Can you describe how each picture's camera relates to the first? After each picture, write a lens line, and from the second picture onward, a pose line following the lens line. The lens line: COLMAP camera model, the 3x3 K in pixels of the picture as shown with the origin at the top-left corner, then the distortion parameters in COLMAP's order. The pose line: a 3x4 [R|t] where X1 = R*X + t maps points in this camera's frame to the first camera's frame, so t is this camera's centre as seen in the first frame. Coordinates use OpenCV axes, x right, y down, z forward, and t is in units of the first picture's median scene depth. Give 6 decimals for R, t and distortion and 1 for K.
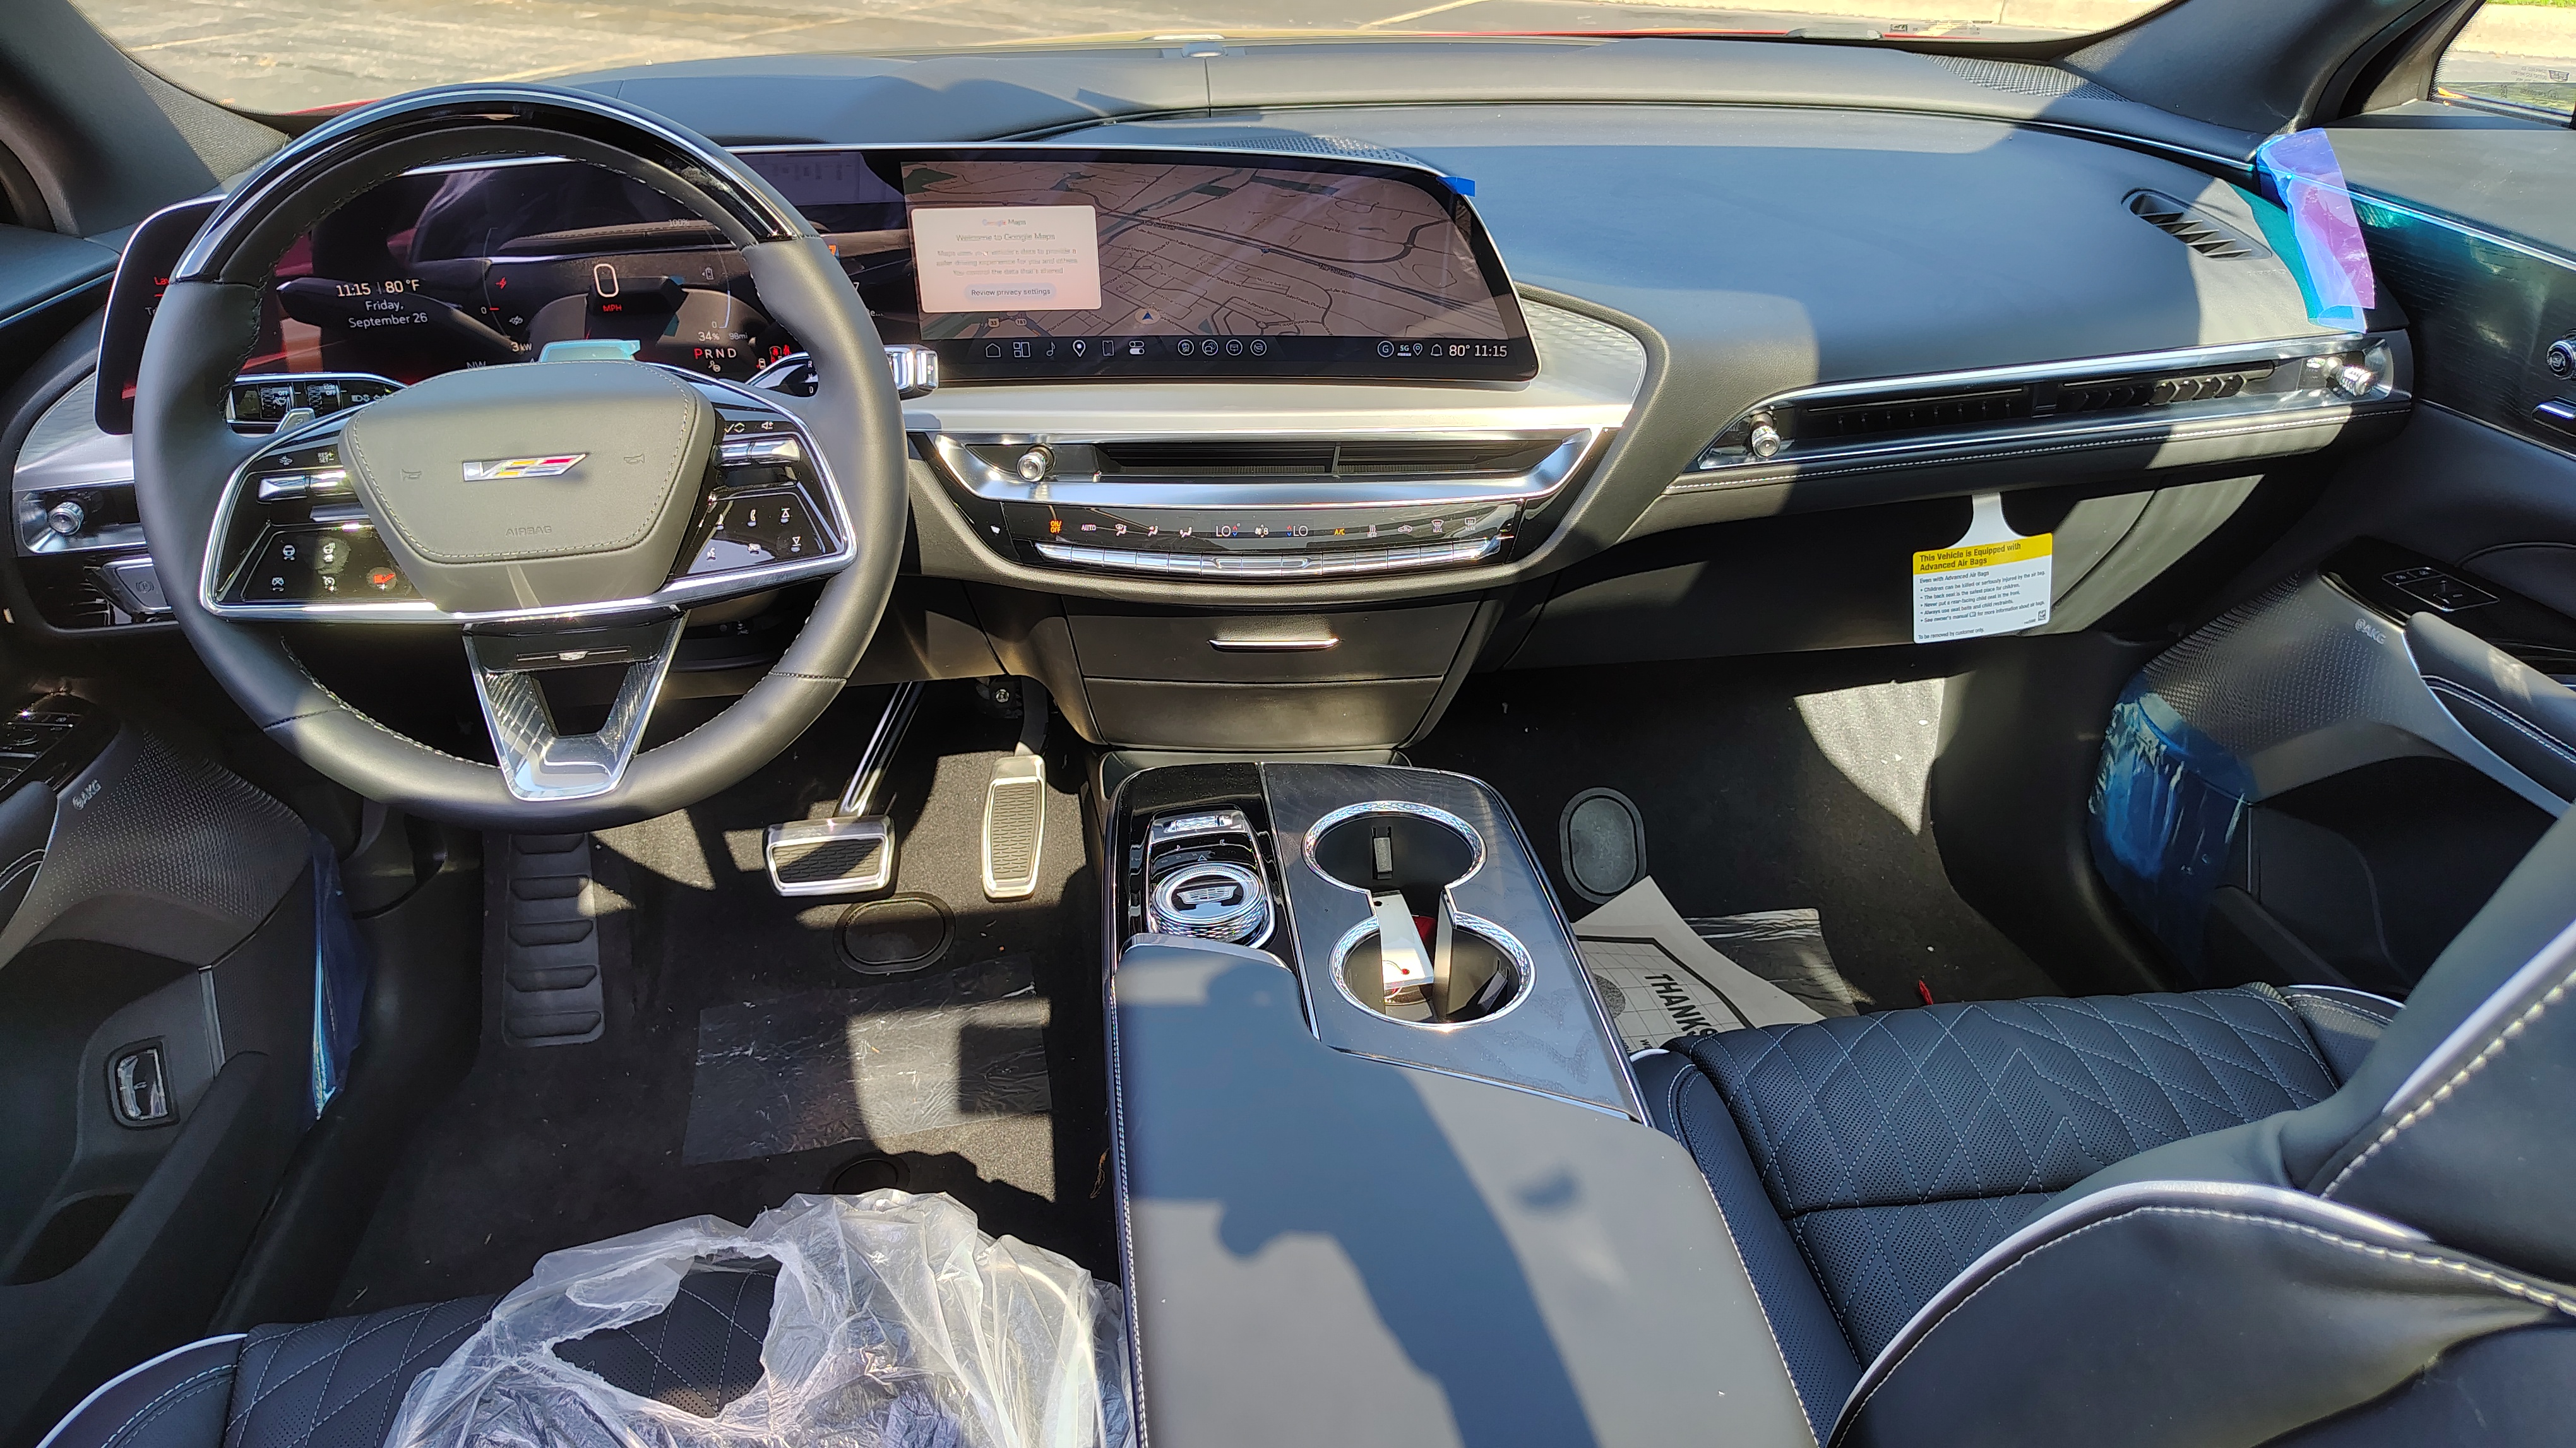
lens RADIAL K [[1765.4, 0, 1288.0], [0, 1765.4, 724.0], [0, 0, 1]] dist [0.010294, -0.000701]
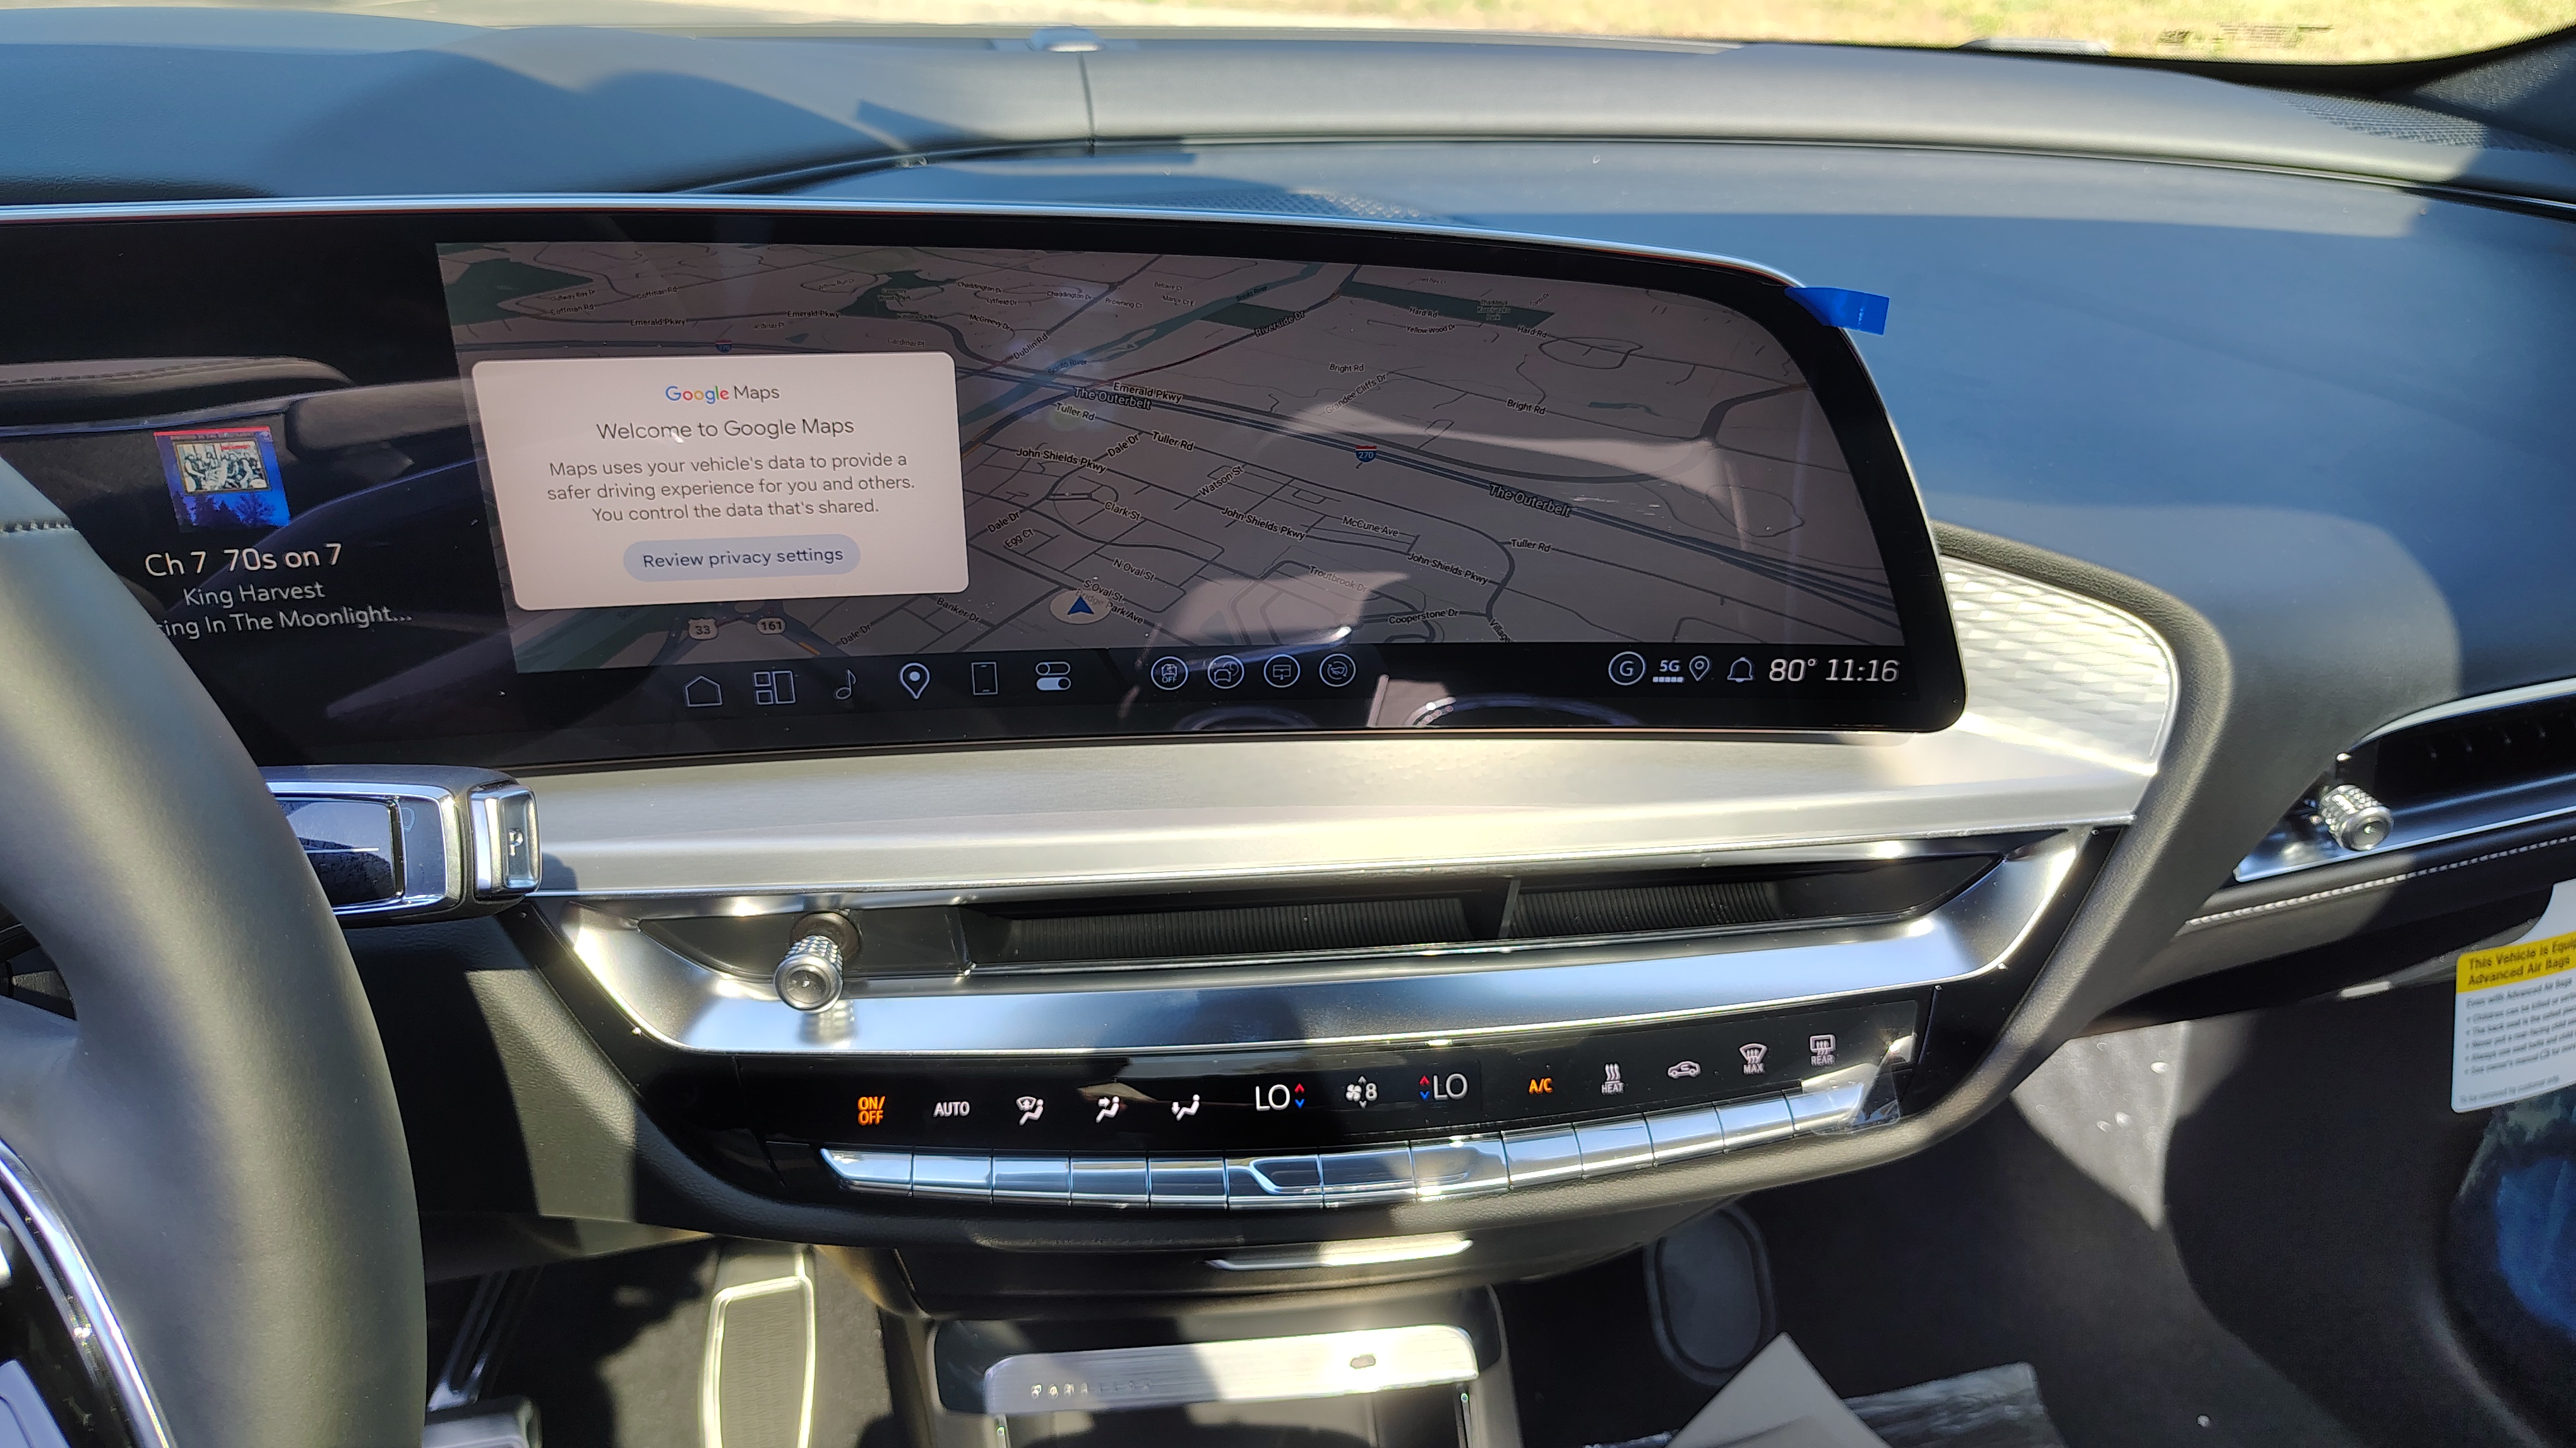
lens RADIAL K [[1765.4, 0, 1288.0], [0, 1765.4, 724.0], [0, 0, 1]] dist [0.010294, -0.000701]
pose [[0.988276, -0.033678, 0.148917, -0.093545], [0.038277, 0.998871, -0.028120, -0.187486], [-0.147802, 0.033490, 0.988450, 0.571830]]
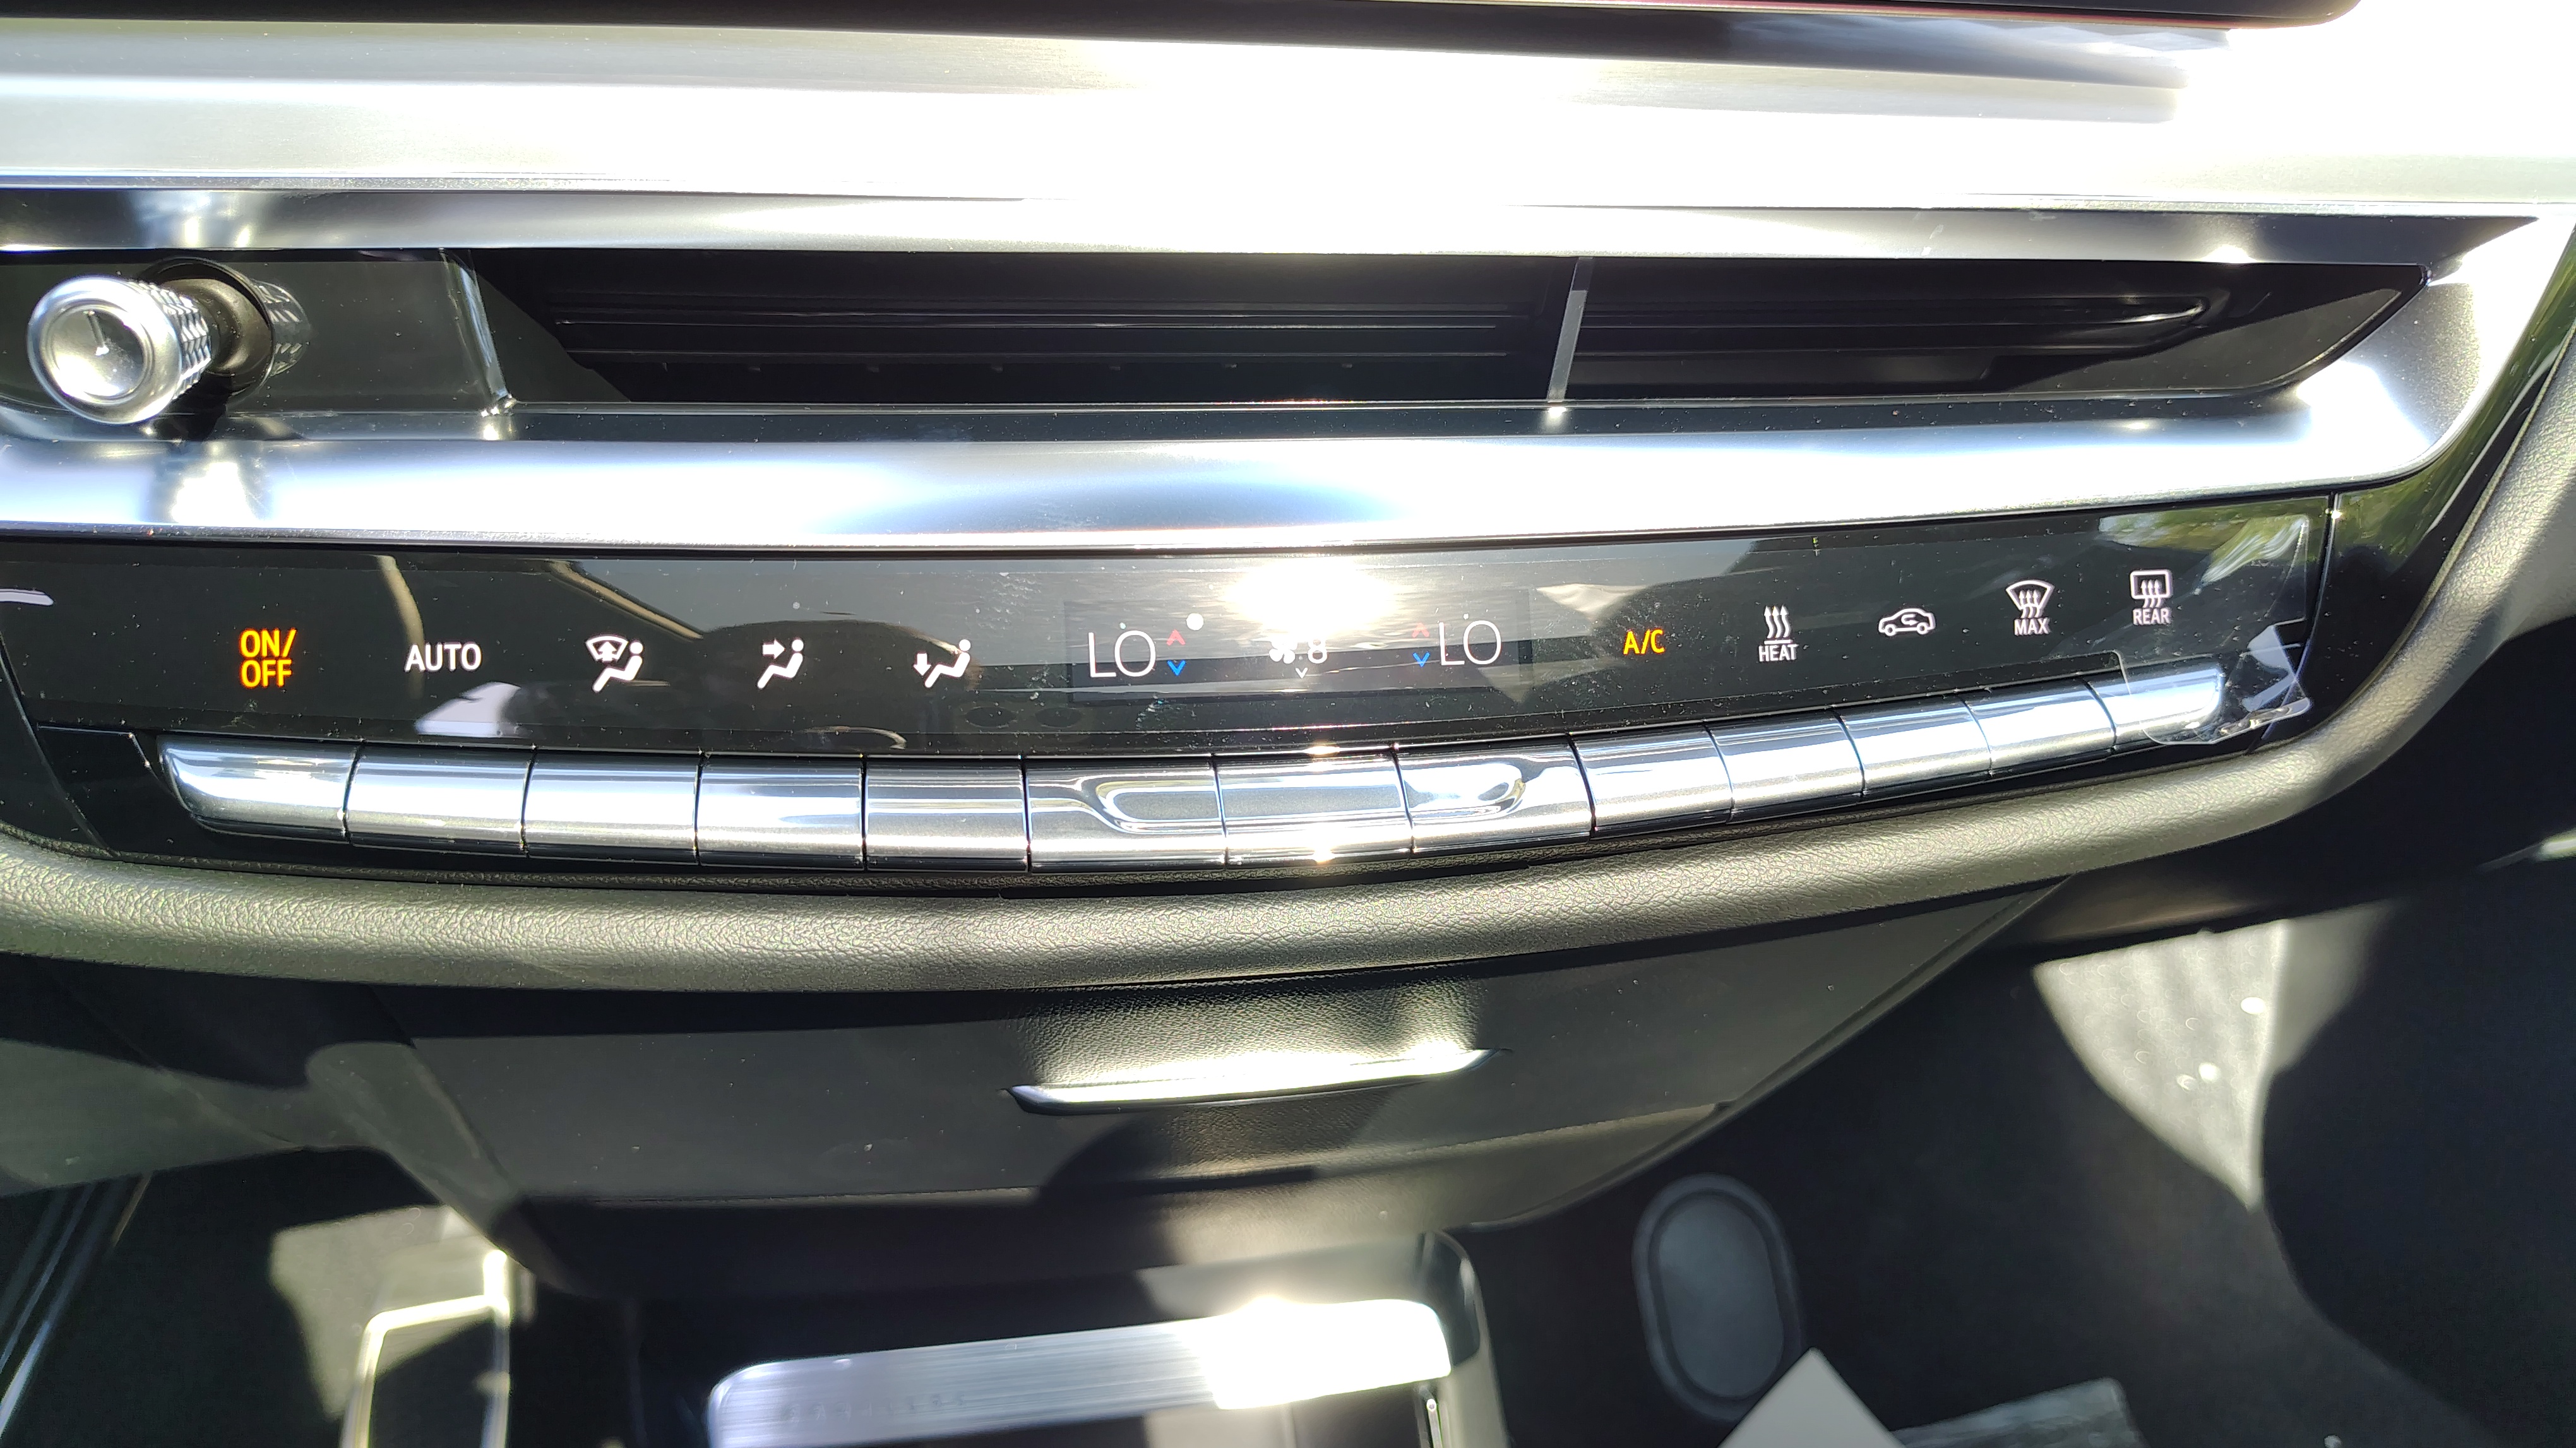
lens RADIAL K [[1794.4, 0, 1262.8], [0, 1794.4, 791.7], [0, 0, 1]] dist [0.003409, 0.000683]
pose [[0.978011, -0.048812, 0.202759, -0.064540], [0.061203, 0.996592, -0.055296, -0.079207], [-0.199369, 0.066489, 0.977666, 0.785170]]
